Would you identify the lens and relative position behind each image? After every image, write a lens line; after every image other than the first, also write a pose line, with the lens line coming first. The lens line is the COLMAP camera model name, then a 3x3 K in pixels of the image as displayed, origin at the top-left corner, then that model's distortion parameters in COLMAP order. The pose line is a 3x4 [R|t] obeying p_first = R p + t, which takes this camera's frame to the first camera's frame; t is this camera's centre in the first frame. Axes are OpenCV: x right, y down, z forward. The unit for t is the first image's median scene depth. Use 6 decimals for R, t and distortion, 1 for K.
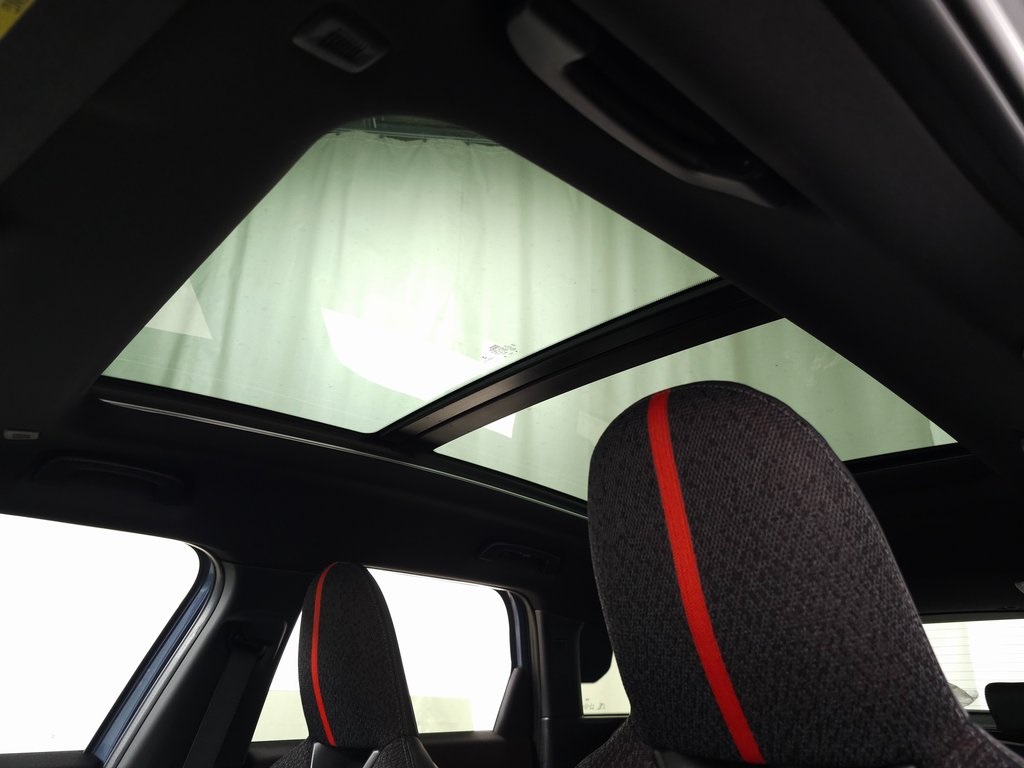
lens RADIAL K [[709.9, 0, 510.2], [0, 709.9, 379.1], [0, 0, 1]] dist [0.048019, -0.048834]
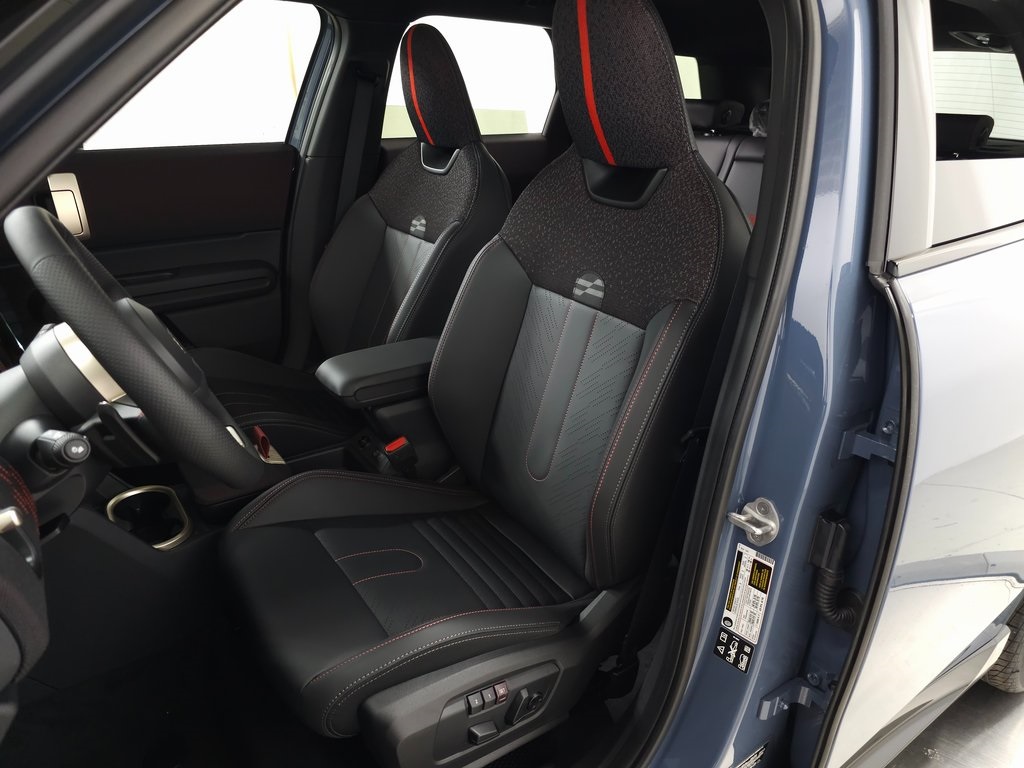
lens RADIAL K [[709.9, 0, 510.2], [0, 709.9, 379.1], [0, 0, 1]] dist [0.048019, -0.048834]
pose [[0.993146, 0.053125, -0.104110, 0.276972], [0.038767, 0.690593, 0.722204, -0.625421], [0.110265, -0.721290, 0.683800, -1.043444]]
